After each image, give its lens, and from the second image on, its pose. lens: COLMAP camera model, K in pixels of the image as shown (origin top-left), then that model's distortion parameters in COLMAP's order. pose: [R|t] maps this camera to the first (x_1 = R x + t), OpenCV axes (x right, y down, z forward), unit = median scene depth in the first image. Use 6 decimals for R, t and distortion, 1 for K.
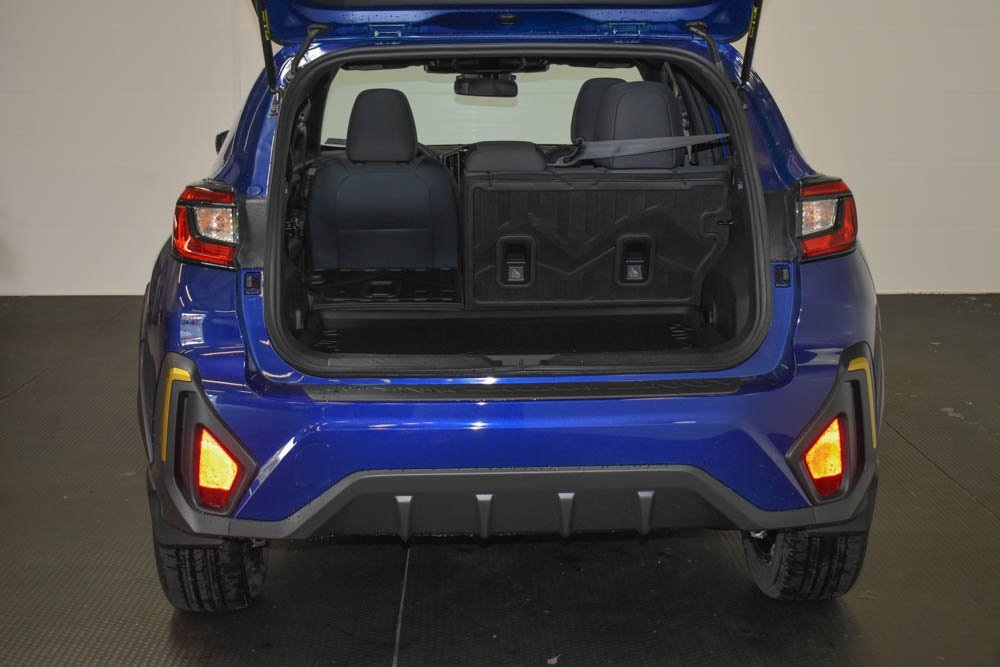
lens RADIAL K [[1485.8, 0, 500.0], [0, 1485.8, 333.5], [0, 0, 1]] dist [0.002547, -0.011085]
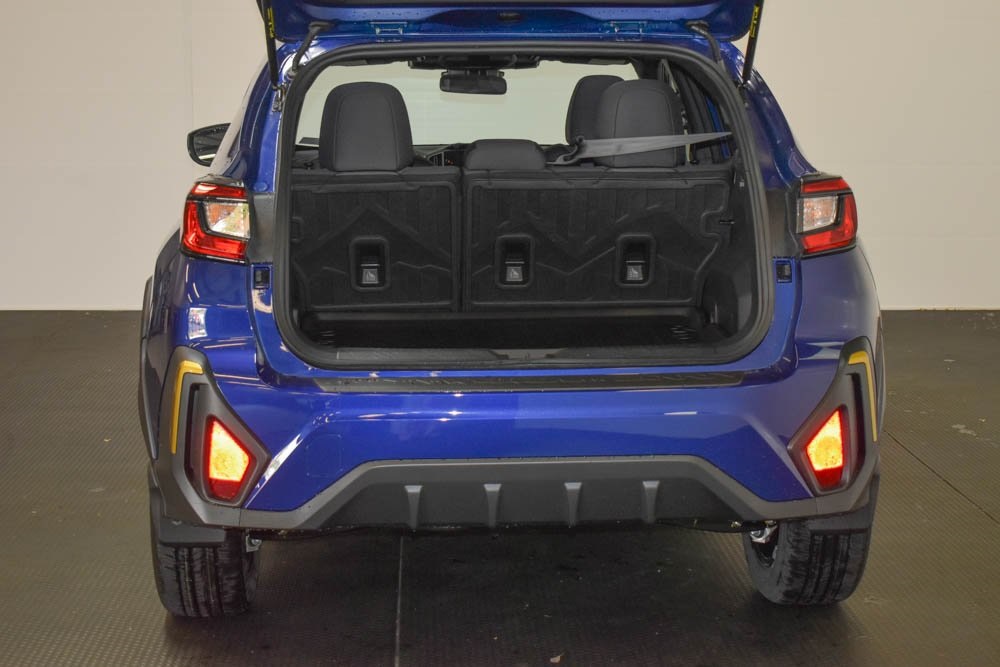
lens RADIAL K [[1703.5, 0, 500.0], [0, 1703.5, 333.5], [0, 0, 1]] dist [-0.004360, 0.010813]
pose [[0.999752, 0.000652, 0.022266, -0.026578], [-0.000251, 0.999838, -0.018008, 0.021793], [-0.022274, 0.017998, 0.999590, -0.140872]]
